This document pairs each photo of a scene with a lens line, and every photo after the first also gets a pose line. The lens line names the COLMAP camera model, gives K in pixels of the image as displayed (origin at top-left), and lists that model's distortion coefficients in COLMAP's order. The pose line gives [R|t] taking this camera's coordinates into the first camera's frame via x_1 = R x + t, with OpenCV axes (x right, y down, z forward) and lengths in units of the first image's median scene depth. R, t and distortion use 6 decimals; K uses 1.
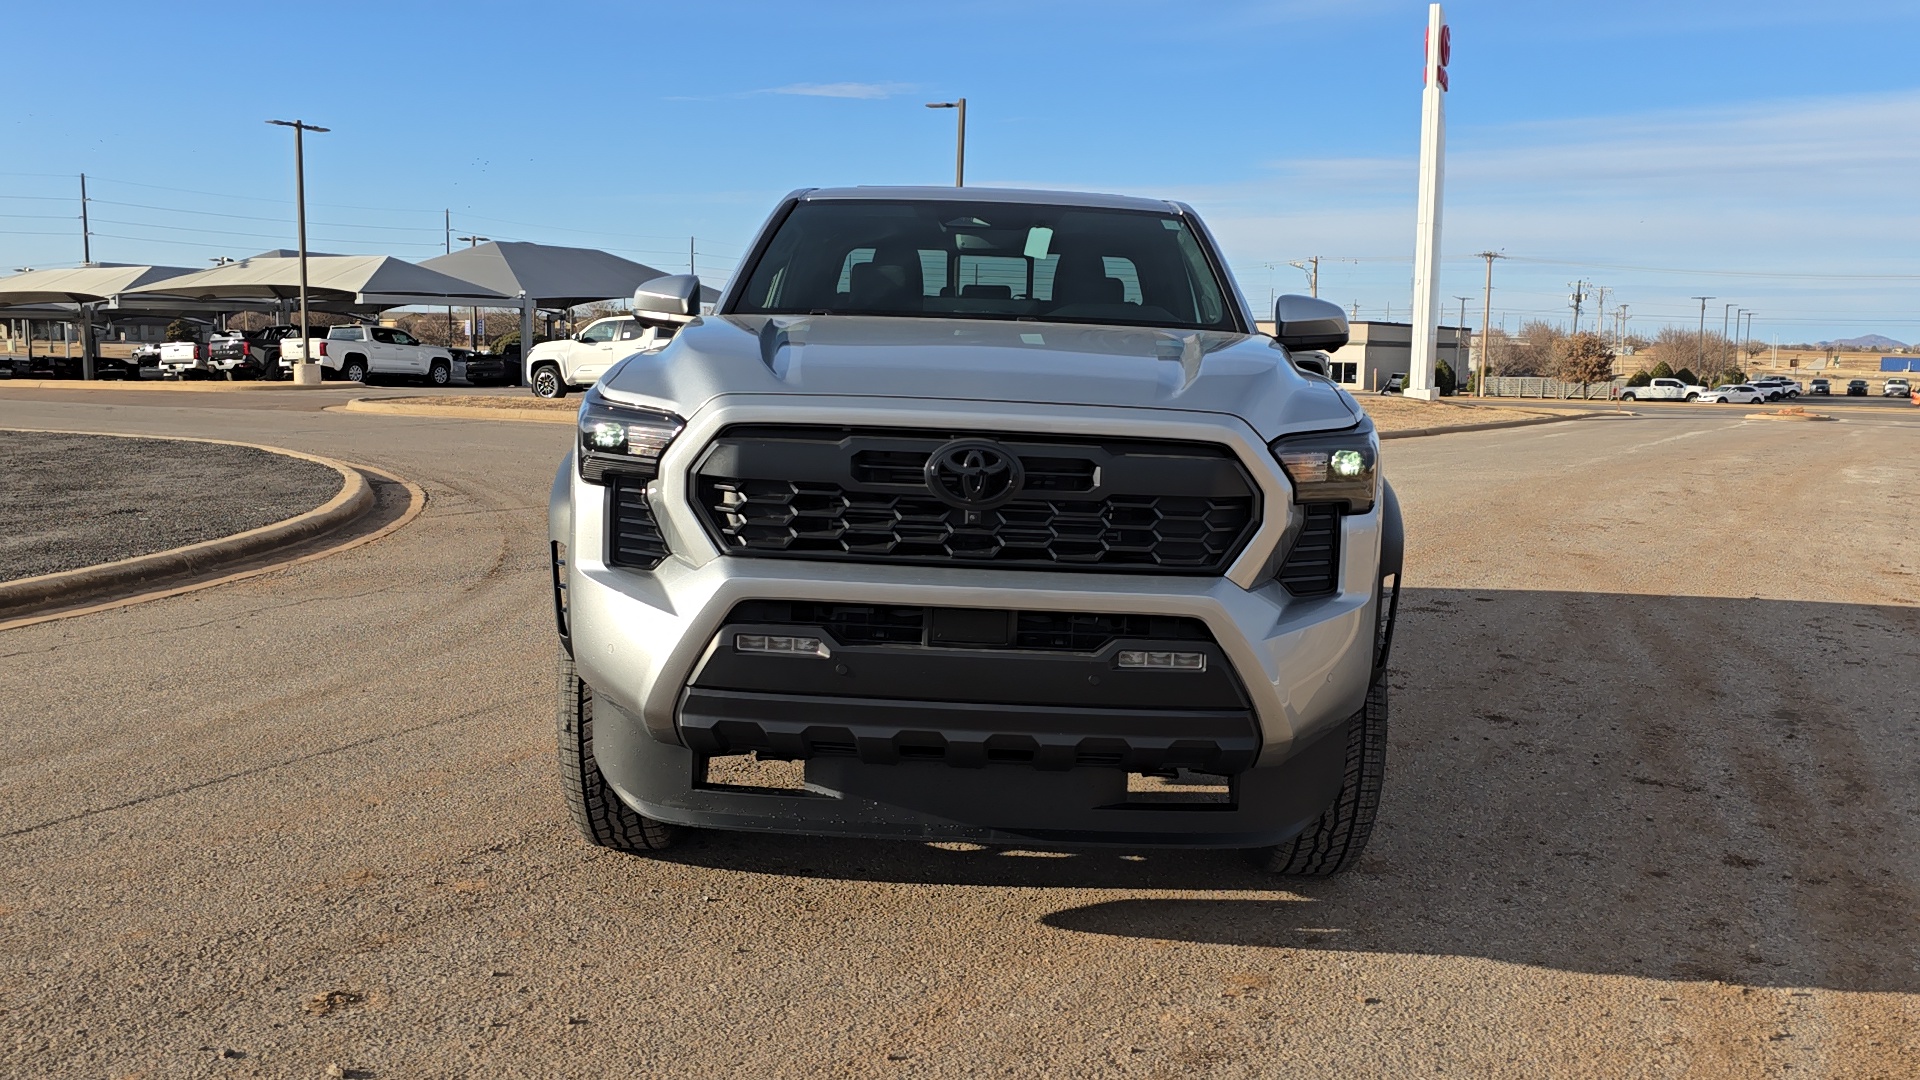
lens RADIAL K [[1585.8, 0, 873.9], [0, 1585.8, 534.7], [0, 0, 1]] dist [-0.011781, 0.006564]
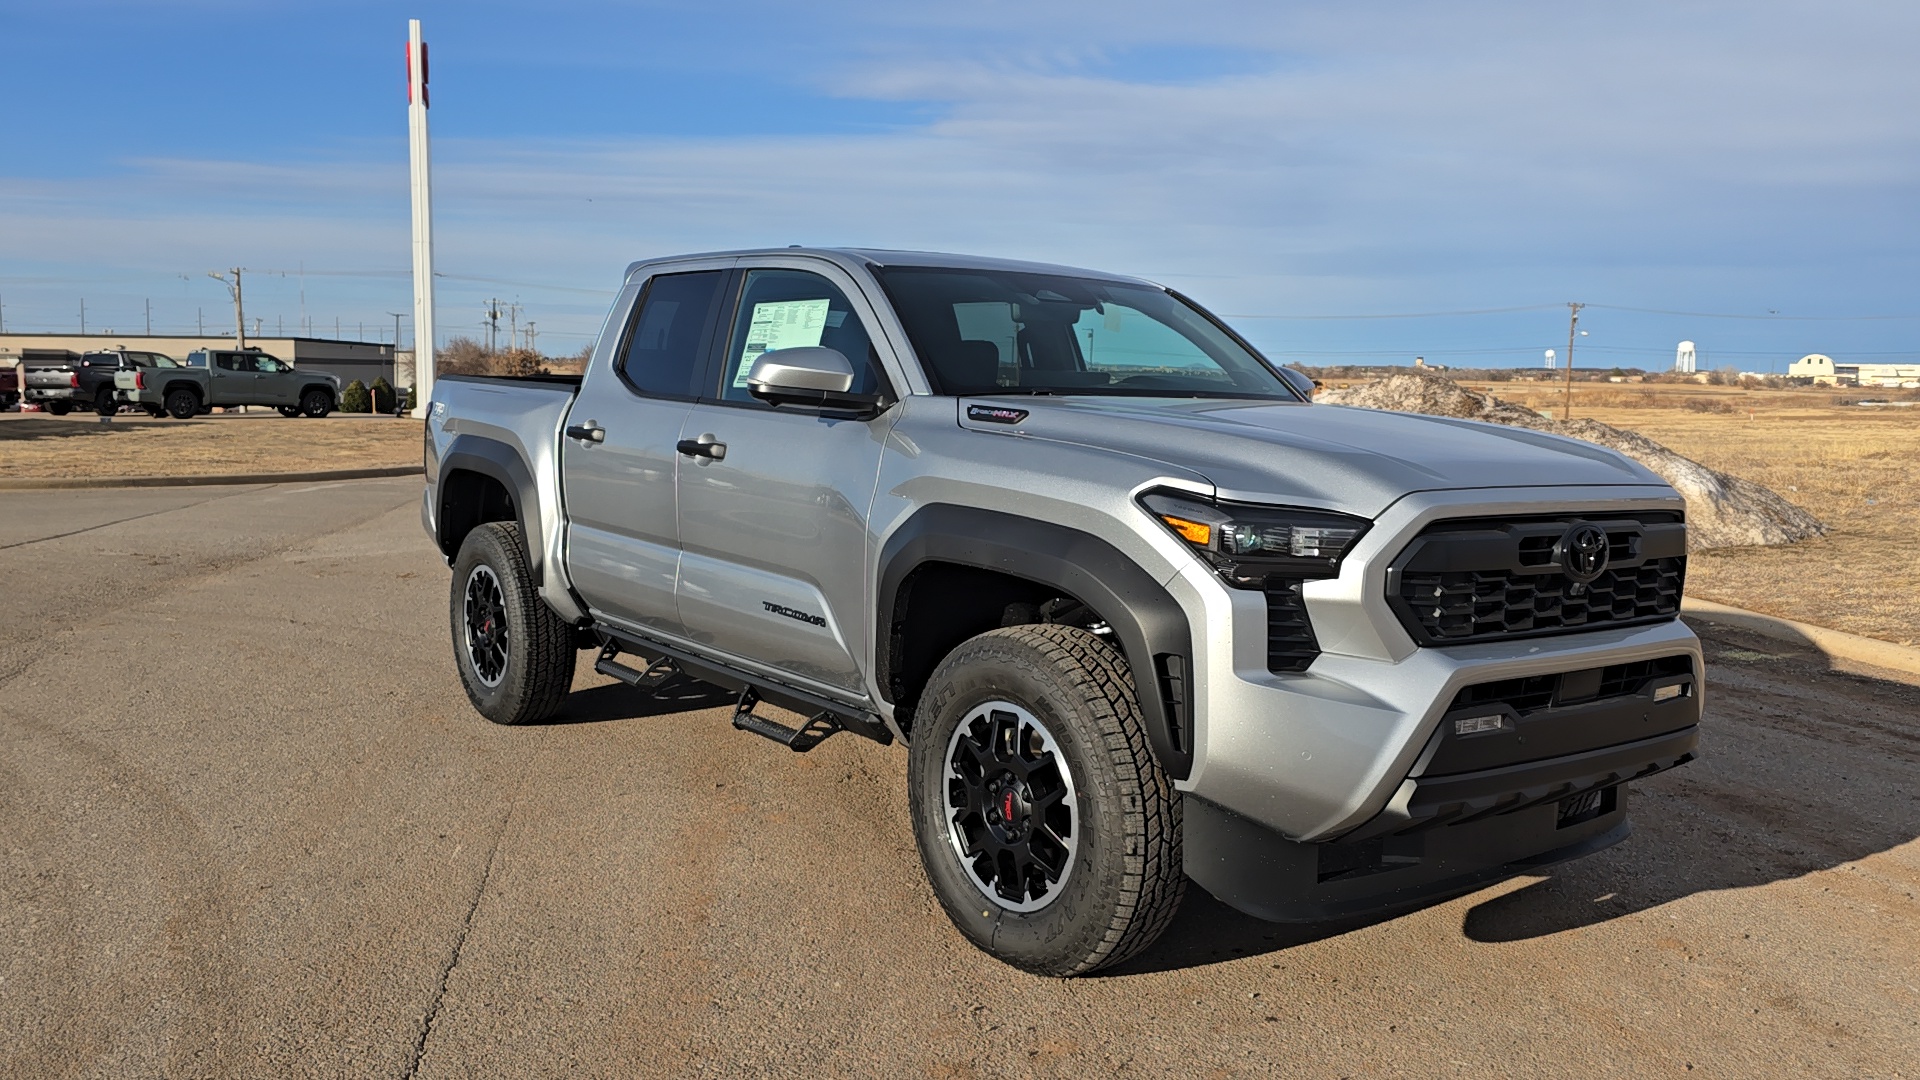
lens RADIAL K [[1660.7, 0, 919.8], [0, 1660.7, 502.2], [0, 0, 1]] dist [-0.009387, 0.007432]
pose [[0.791564, -0.062103, 0.607922, -0.844921], [0.083780, 0.996458, -0.007293, -0.084545], [-0.605315, 0.056705, 0.793963, 0.268773]]
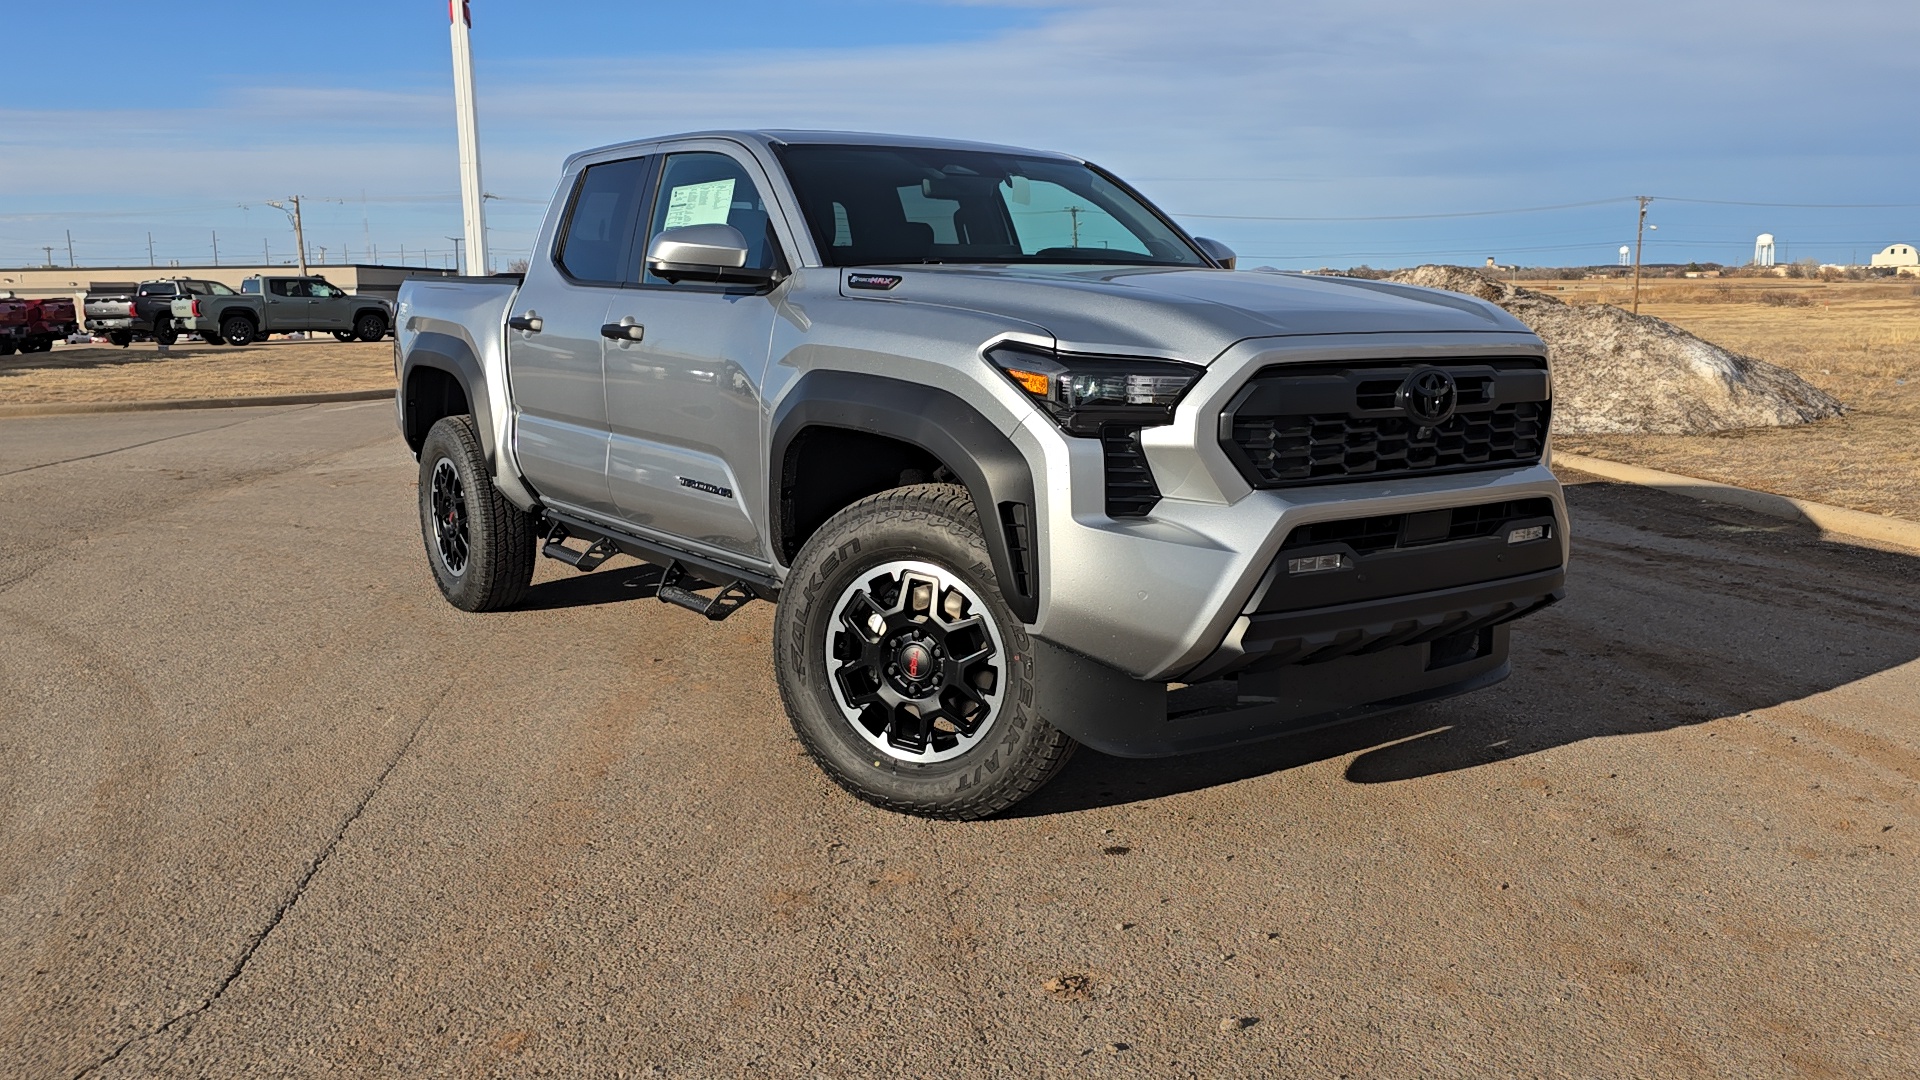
lens RADIAL K [[1660.7, 0, 919.8], [0, 1660.7, 502.2], [0, 0, 1]] dist [-0.009387, 0.007432]
pose [[0.809452, -0.109941, 0.576801, -0.770615], [0.104795, 0.993593, 0.042320, -0.041682], [-0.577758, 0.026190, 0.815788, 0.177042]]
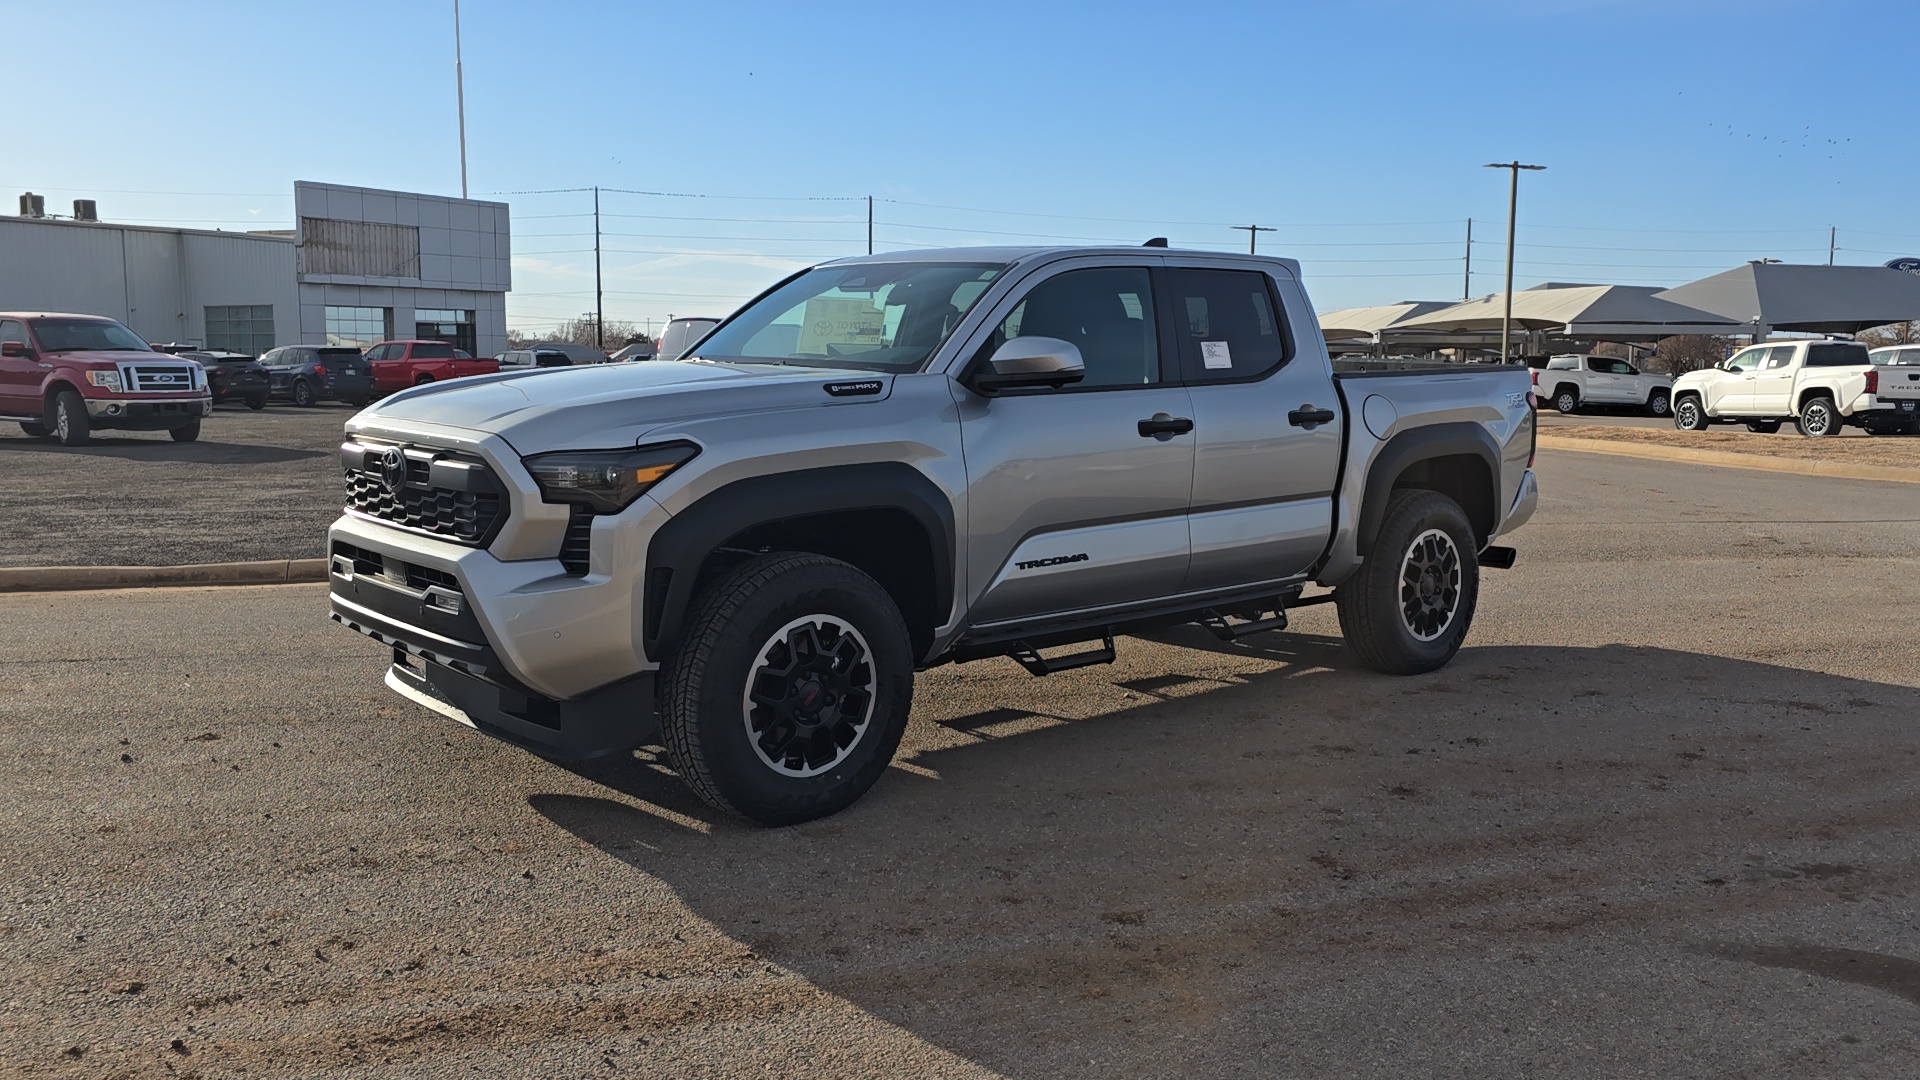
lens RADIAL K [[1545.7, 0, 958.2], [0, 1545.7, 547.1], [0, 0, 1]] dist [-0.010664, -0.000970]
pose [[0.694334, 0.074942, -0.715740, 1.251143], [-0.080075, 0.996433, 0.026652, -0.039362], [0.715184, 0.038807, 0.697858, 0.287057]]
